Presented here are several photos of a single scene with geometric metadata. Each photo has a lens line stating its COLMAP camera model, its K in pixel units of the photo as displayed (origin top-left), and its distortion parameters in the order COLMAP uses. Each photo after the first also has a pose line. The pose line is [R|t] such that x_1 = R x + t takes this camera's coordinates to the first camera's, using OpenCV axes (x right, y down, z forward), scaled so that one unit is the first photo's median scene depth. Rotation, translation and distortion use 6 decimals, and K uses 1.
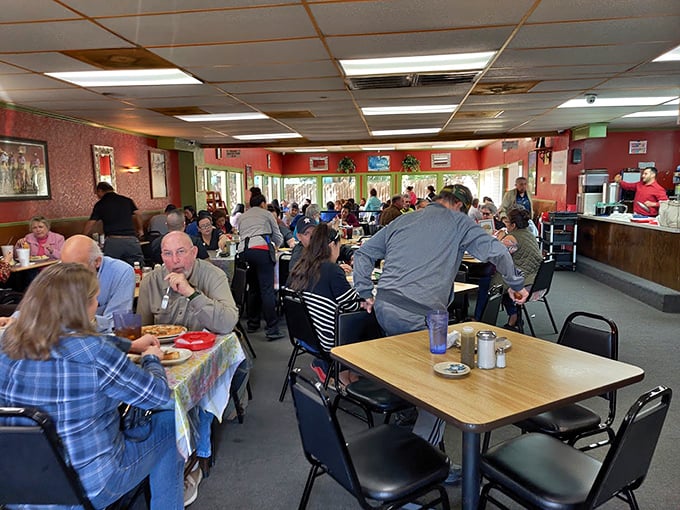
lens RADIAL K [[506.0, 0, 340.0], [0, 506.0, 255.0], [0, 0, 1]] dist [0.008301, 0.007091]
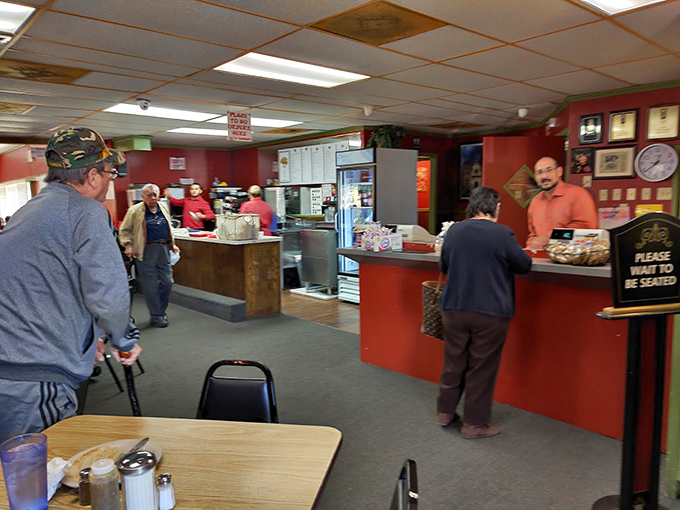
lens RADIAL K [[506.0, 0, 340.0], [0, 506.0, 255.0], [0, 0, 1]] dist [0.008301, 0.007091]
pose [[0.646376, -0.086925, 0.758051, 0.008794], [0.111174, 0.993617, 0.019141, -0.016397], [-0.754876, 0.071904, 0.651914, 0.139543]]
